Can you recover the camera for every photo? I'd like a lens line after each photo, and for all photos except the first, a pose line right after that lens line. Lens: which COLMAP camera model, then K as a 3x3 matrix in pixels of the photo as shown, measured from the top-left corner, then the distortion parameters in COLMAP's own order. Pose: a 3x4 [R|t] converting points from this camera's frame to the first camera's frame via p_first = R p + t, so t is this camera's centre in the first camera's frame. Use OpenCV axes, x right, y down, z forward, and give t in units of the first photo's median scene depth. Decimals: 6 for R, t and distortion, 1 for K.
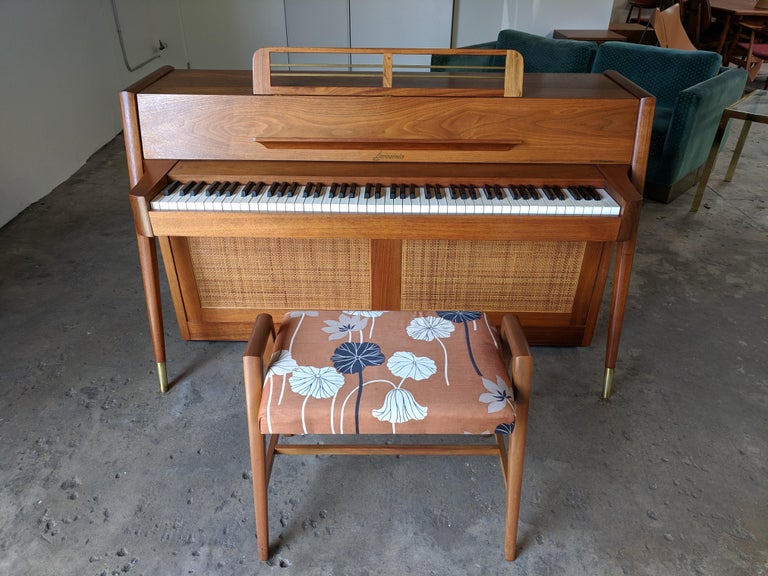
lens RADIAL K [[577.0, 0, 384.0], [0, 577.0, 288.0], [0, 0, 1]] dist [0.012328, 0.004469]
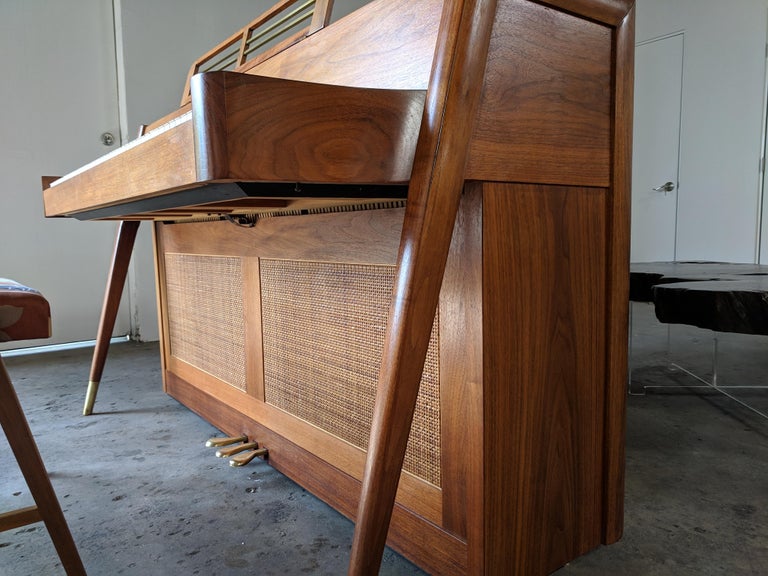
lens RADIAL K [[577.0, 0, 384.0], [0, 577.0, 288.0], [0, 0, 1]] dist [0.012328, 0.004469]
pose [[0.615406, 0.057990, -0.786074, 0.796165], [-0.394426, 0.886101, -0.243420, 0.039379], [0.682425, 0.459850, 0.568185, 0.844352]]
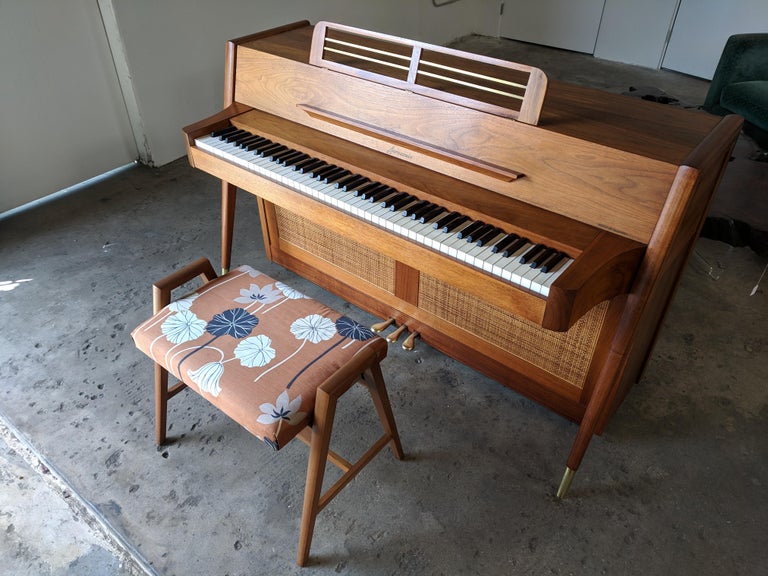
lens RADIAL K [[577.0, 0, 384.0], [0, 577.0, 288.0], [0, 0, 1]] dist [0.012328, 0.004469]
pose [[0.785982, 0.373911, -0.492365, 0.581877], [-0.320930, 0.927438, 0.191999, -0.207108], [0.528428, 0.007107, 0.848948, 0.174756]]
